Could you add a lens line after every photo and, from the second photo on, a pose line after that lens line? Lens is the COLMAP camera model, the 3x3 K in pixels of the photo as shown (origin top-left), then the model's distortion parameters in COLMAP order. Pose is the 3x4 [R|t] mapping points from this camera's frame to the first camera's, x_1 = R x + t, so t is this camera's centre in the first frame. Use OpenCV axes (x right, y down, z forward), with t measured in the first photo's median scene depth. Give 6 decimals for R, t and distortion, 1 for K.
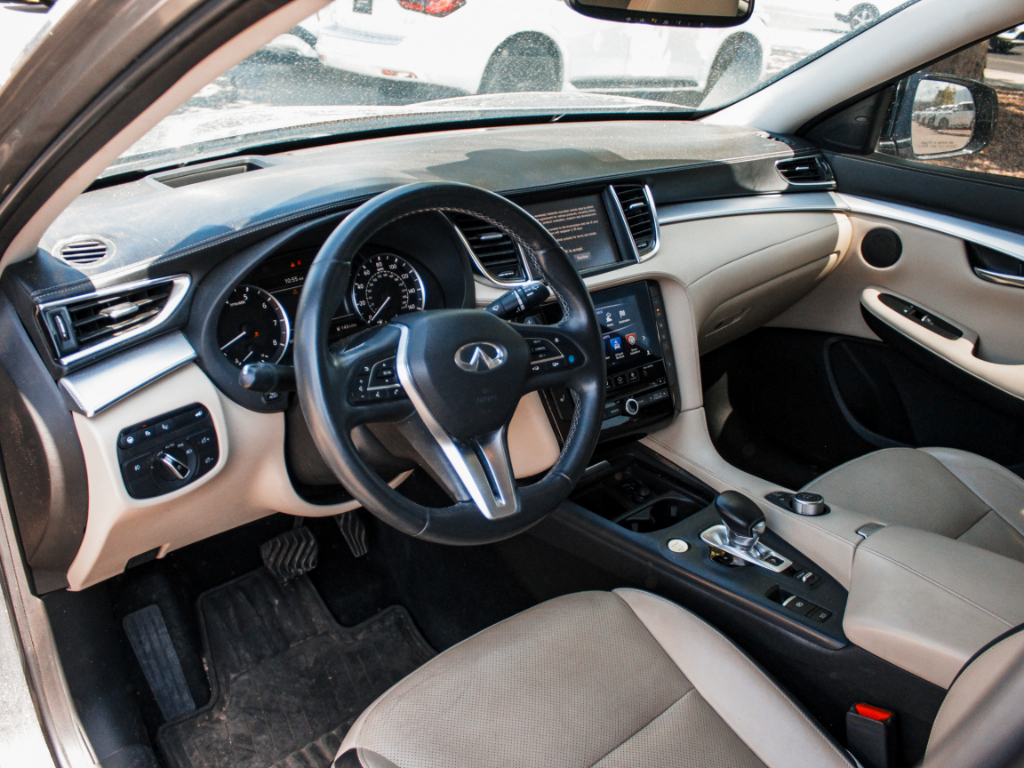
lens RADIAL K [[928.8, 0, 487.3], [0, 928.8, 394.2], [0, 0, 1]] dist [-0.112421, 0.000000]
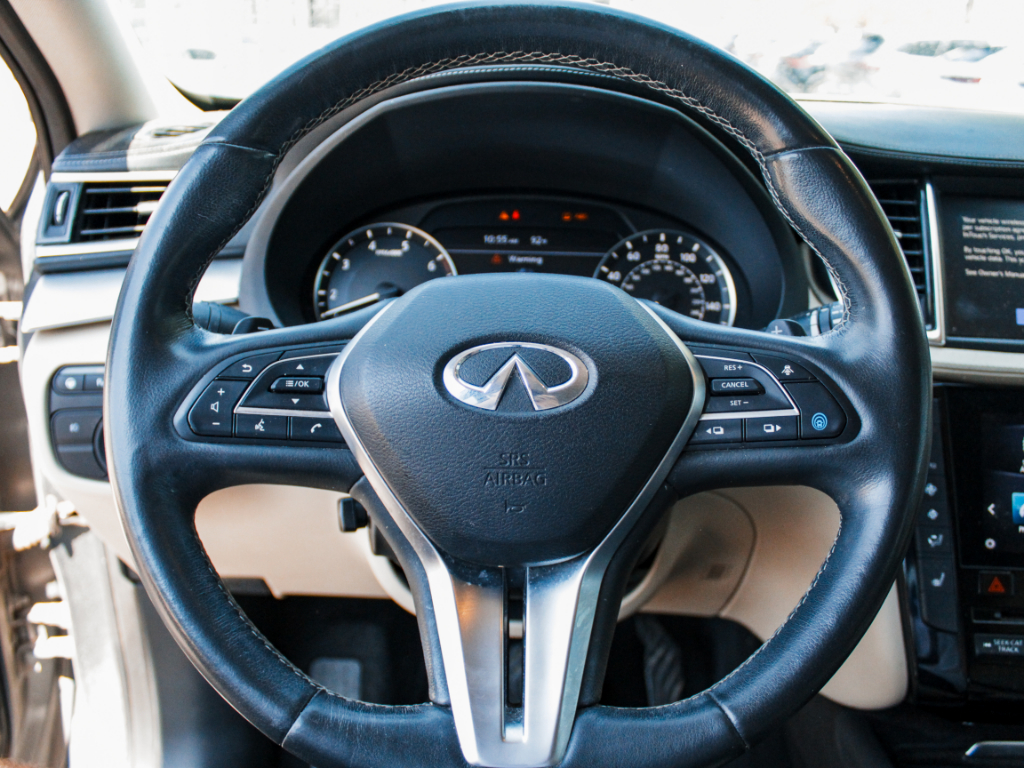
lens RADIAL K [[928.8, 0, 503.3], [0, 928.8, 367.0], [0, 0, 1]] dist [-0.112421, 0.000000]
pose [[0.735672, 0.204467, -0.645740, 0.183706], [-0.290868, 0.956337, -0.028564, -0.020966], [0.611704, 0.208838, 0.763023, 0.466771]]
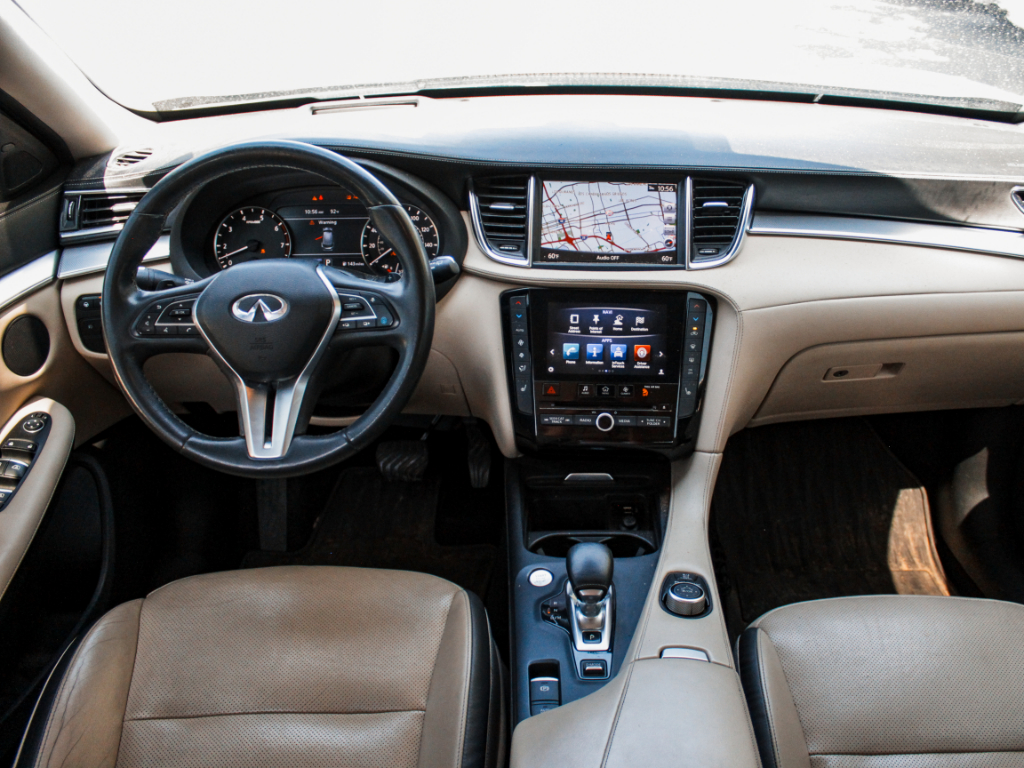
lens RADIAL K [[928.8, 0, 558.3], [0, 928.8, 385.8], [0, 0, 1]] dist [-0.112421, 0.000000]
pose [[0.762747, 0.291502, -0.577273, 0.627125], [-0.258597, 0.955656, 0.140889, -0.134459], [0.592743, 0.041818, 0.804305, 0.244773]]
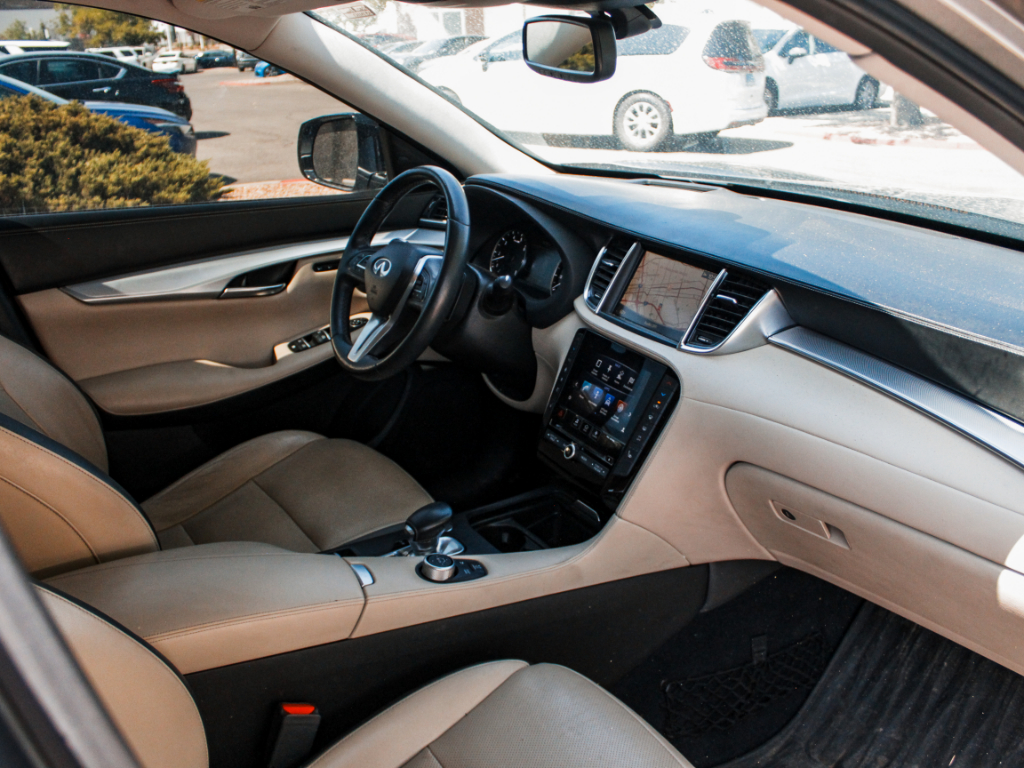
lens RADIAL K [[928.8, 0, 519.7], [0, 928.8, 380.2], [0, 0, 1]] dist [-0.112421, 0.000000]
pose [[-0.157318, 0.314927, -0.935987, 1.085578], [-0.421449, 0.835735, 0.352032, -0.384761], [0.893102, 0.449852, 0.001249, 0.908042]]
